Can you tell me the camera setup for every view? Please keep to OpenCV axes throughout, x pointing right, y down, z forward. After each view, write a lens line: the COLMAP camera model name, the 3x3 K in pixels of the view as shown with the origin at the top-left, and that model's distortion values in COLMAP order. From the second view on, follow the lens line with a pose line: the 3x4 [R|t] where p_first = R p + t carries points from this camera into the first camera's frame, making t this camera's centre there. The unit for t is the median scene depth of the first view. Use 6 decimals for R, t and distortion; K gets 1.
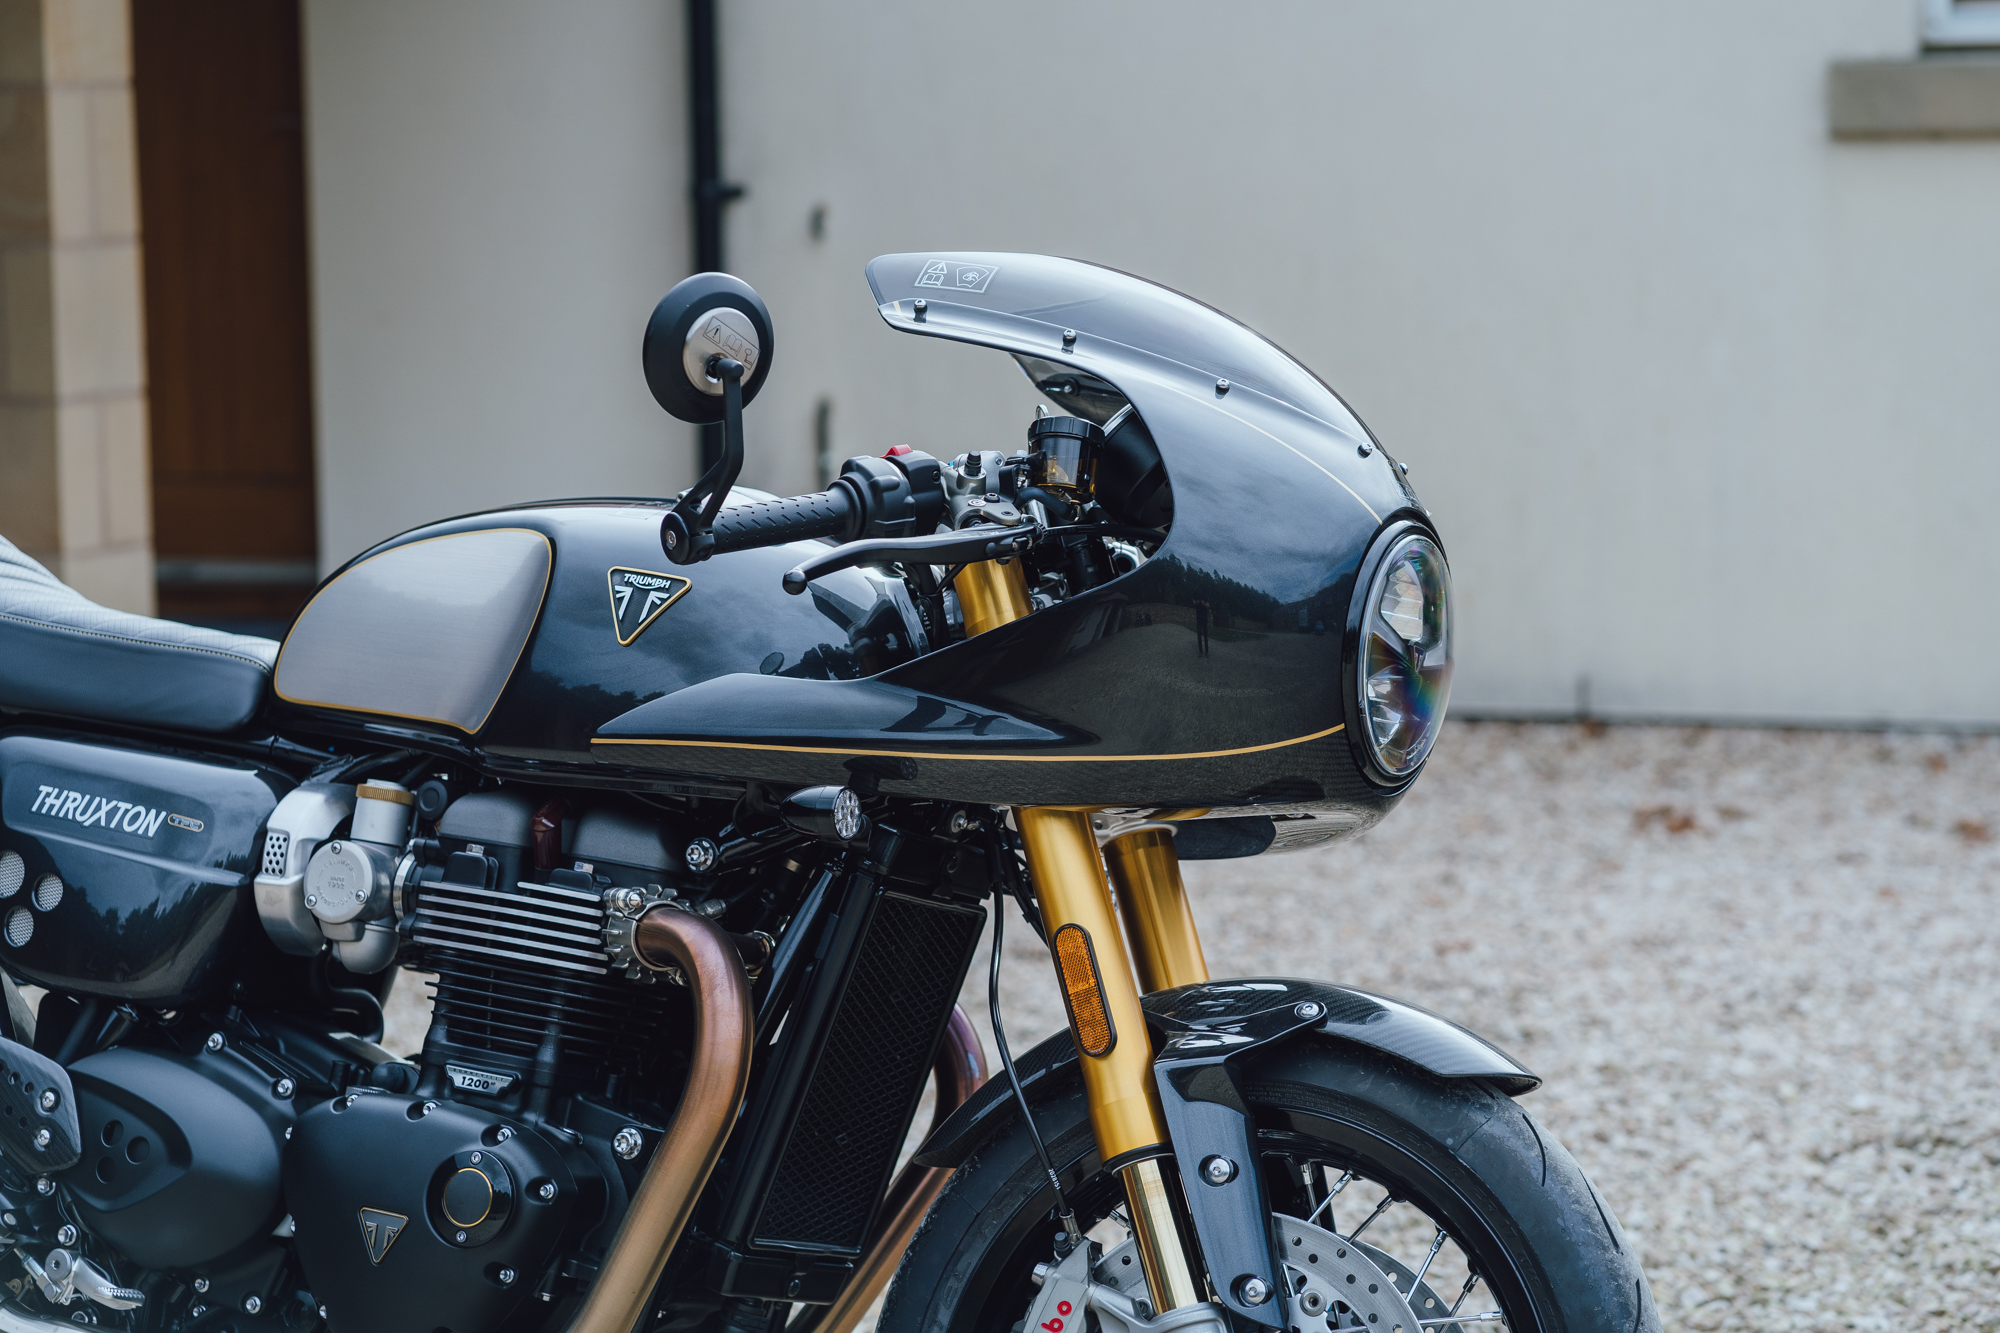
lens RADIAL K [[4922.2, 0, 999.1], [0, 4922.2, 657.8], [0, 0, 1]] dist [0.017233, 0.000000]
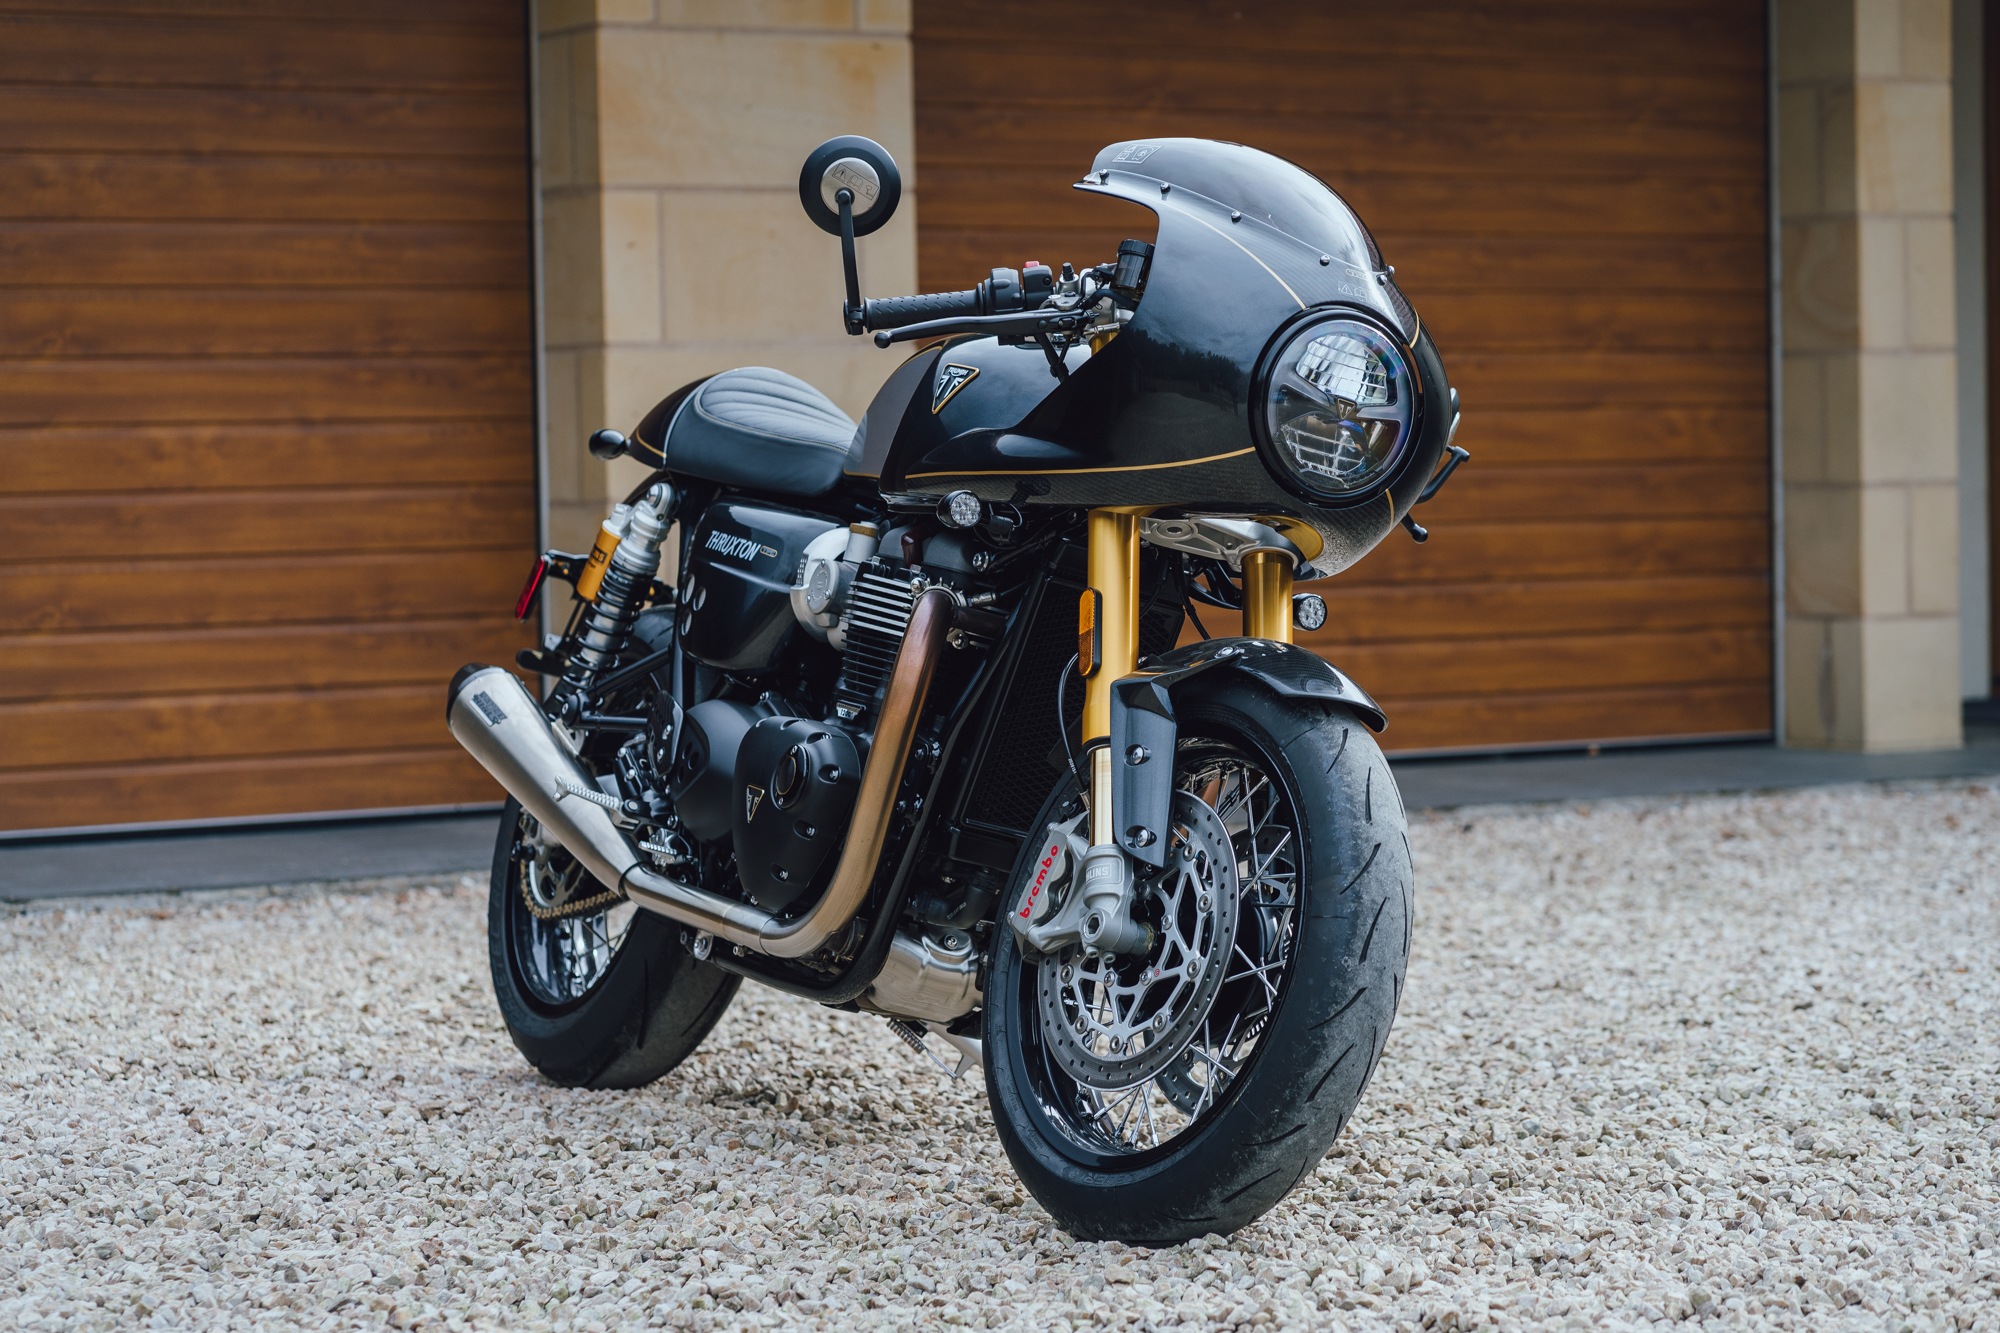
lens RADIAL K [[4922.2, 0, 1013.8], [0, 4922.2, 647.1], [0, 0, 1]] dist [0.017233, 0.000000]
pose [[0.826583, 0.024124, -0.562297, 0.746339], [-0.060272, 0.997130, -0.045820, 0.128683], [0.559578, 0.071765, 0.825665, -0.178996]]
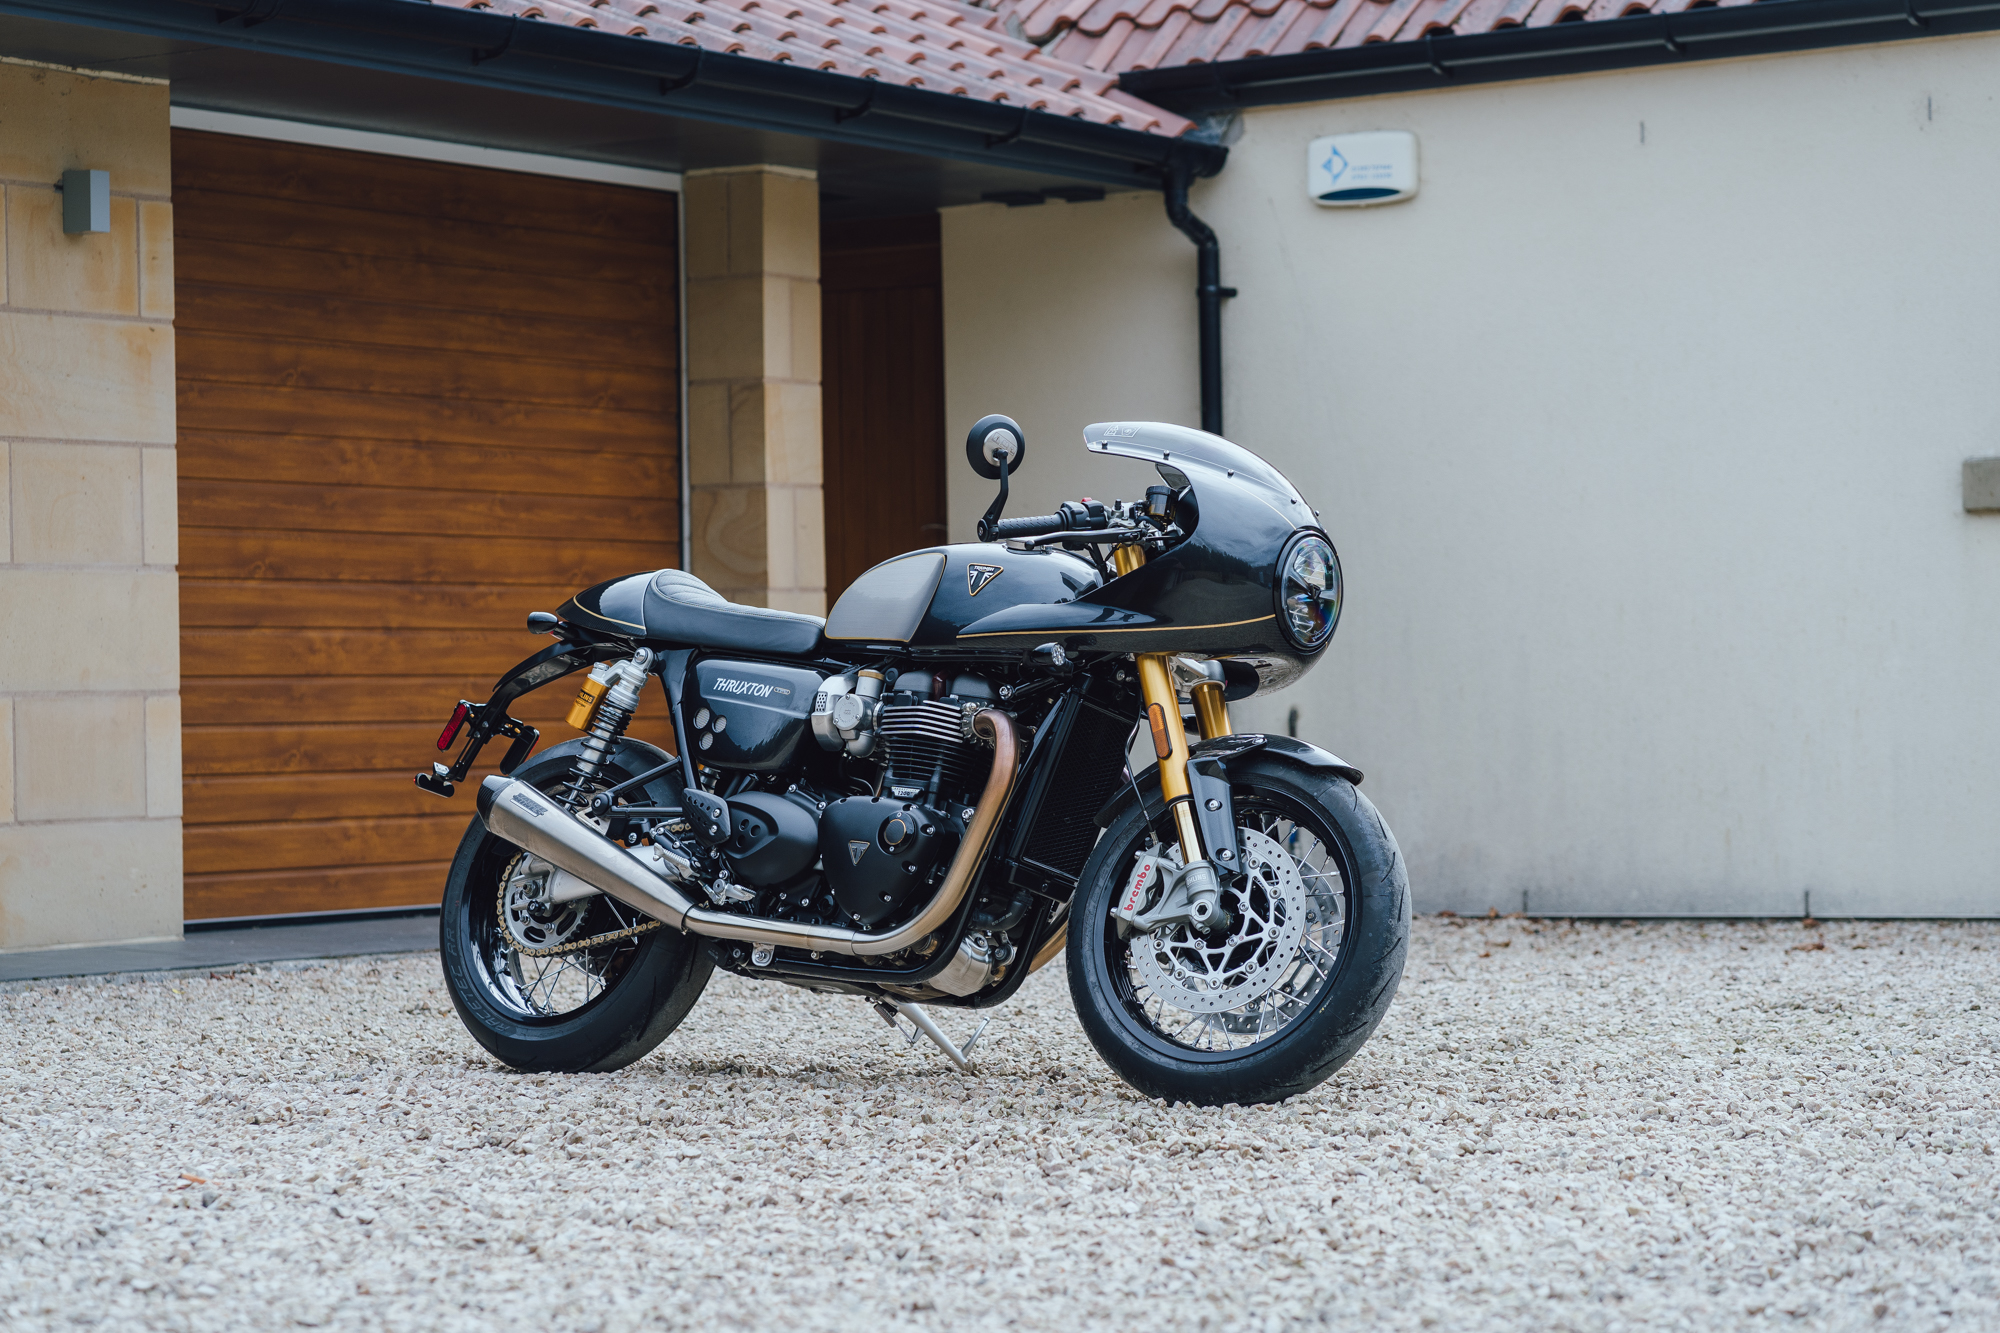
lens RADIAL K [[4922.2, 0, 992.8], [0, 4922.2, 666.8], [0, 0, 1]] dist [0.017233, 0.000000]
pose [[0.987969, 0.001676, -0.154641, 0.272139], [-0.019871, 0.993028, -0.116189, 0.282537], [0.153368, 0.117864, 0.981115, -1.159830]]
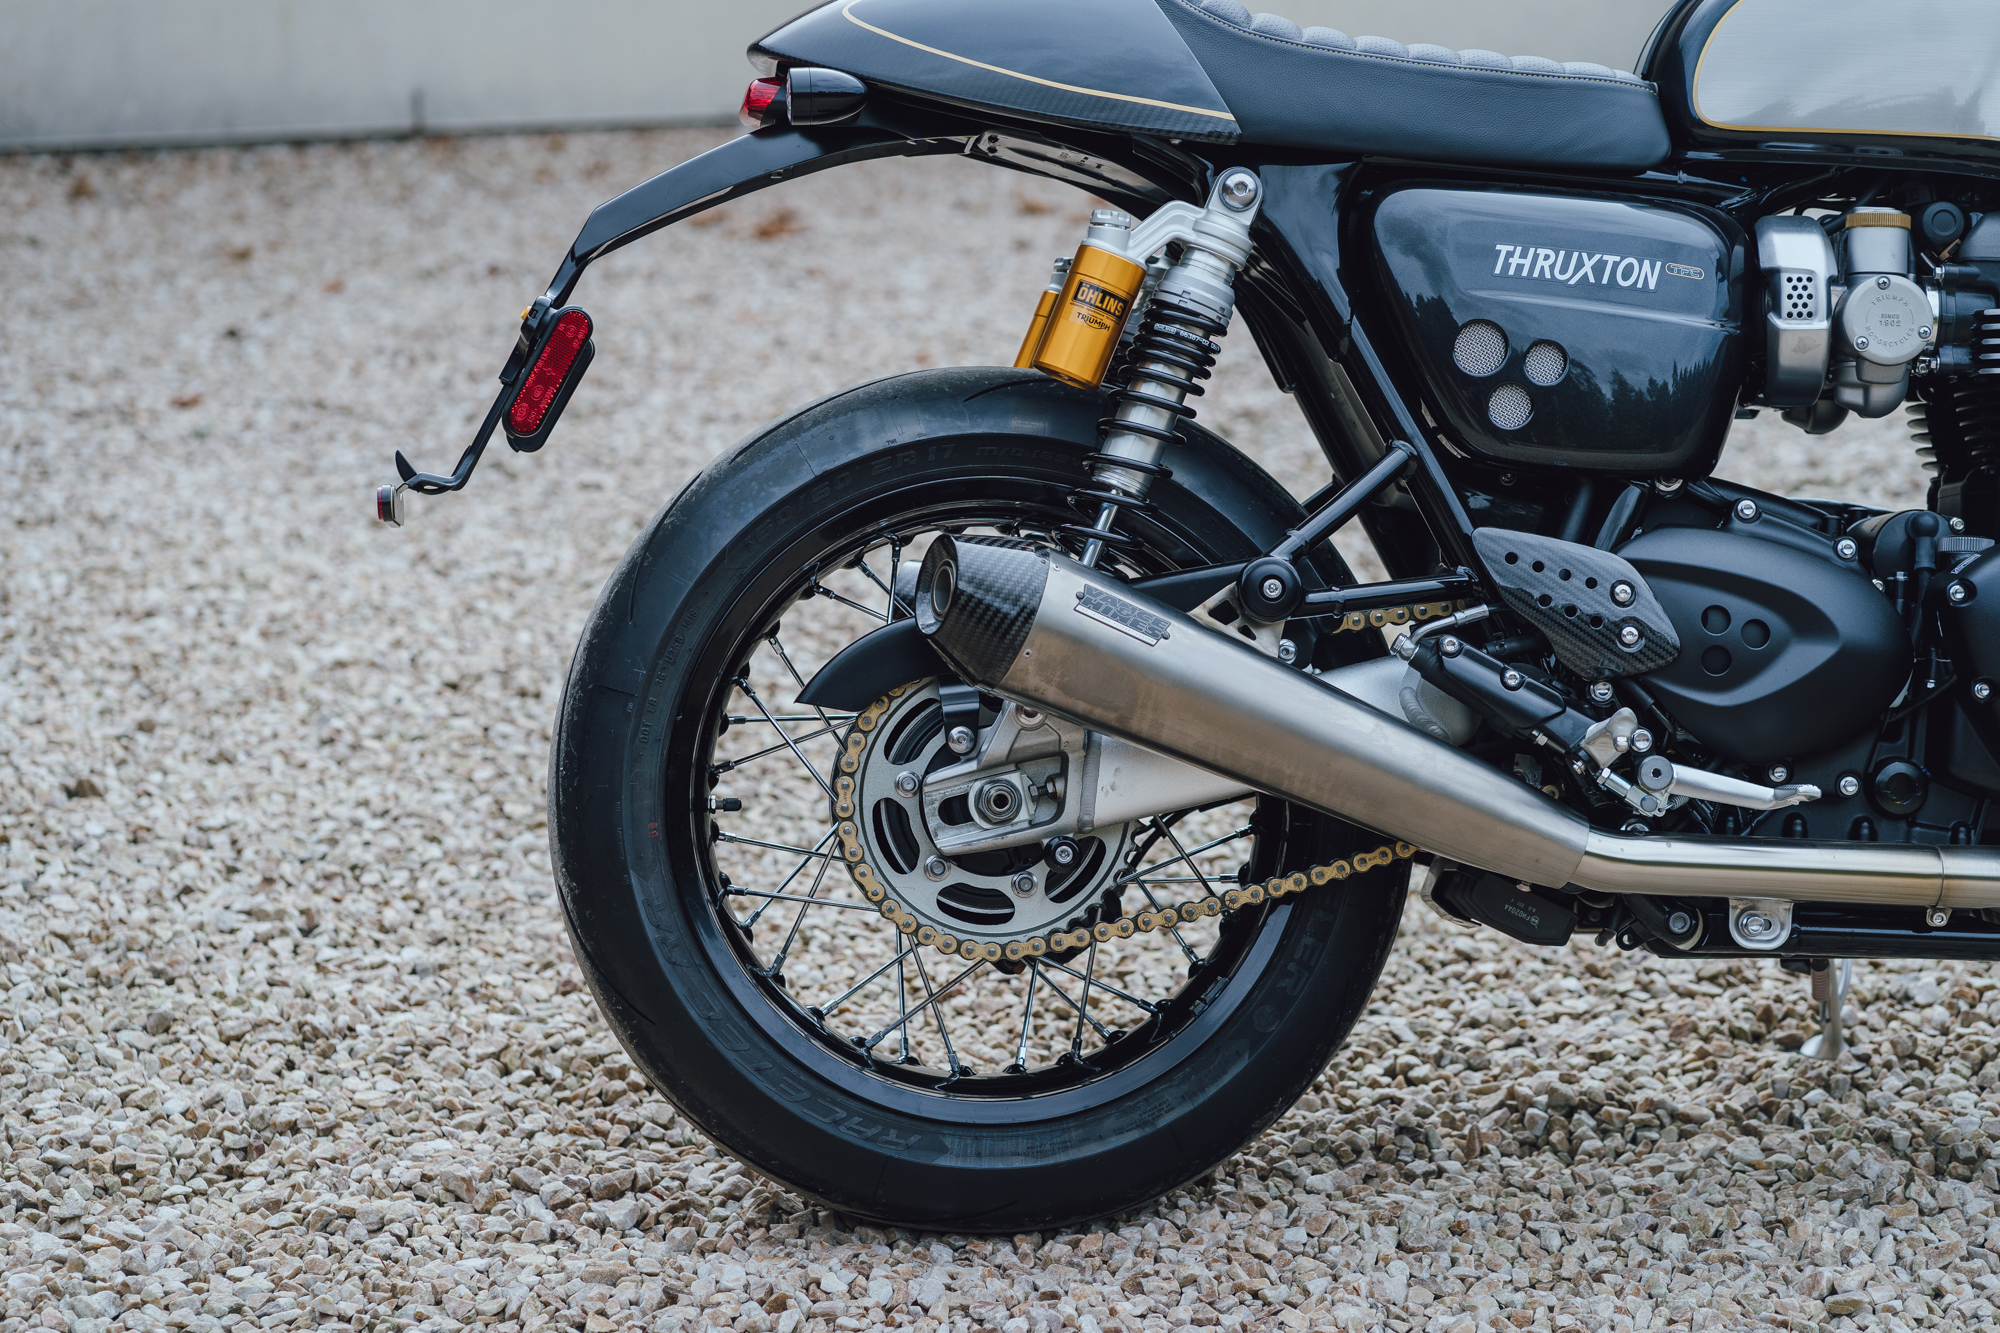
lens RADIAL K [[4922.2, 0, 1001.6], [0, 4922.2, 664.6], [0, 0, 1]] dist [0.017233, 0.000000]
pose [[0.840679, -0.123445, 0.527275, -0.772648], [0.058927, 0.988743, 0.137530, -0.027030], [-0.538317, -0.084548, 0.838490, 0.318680]]
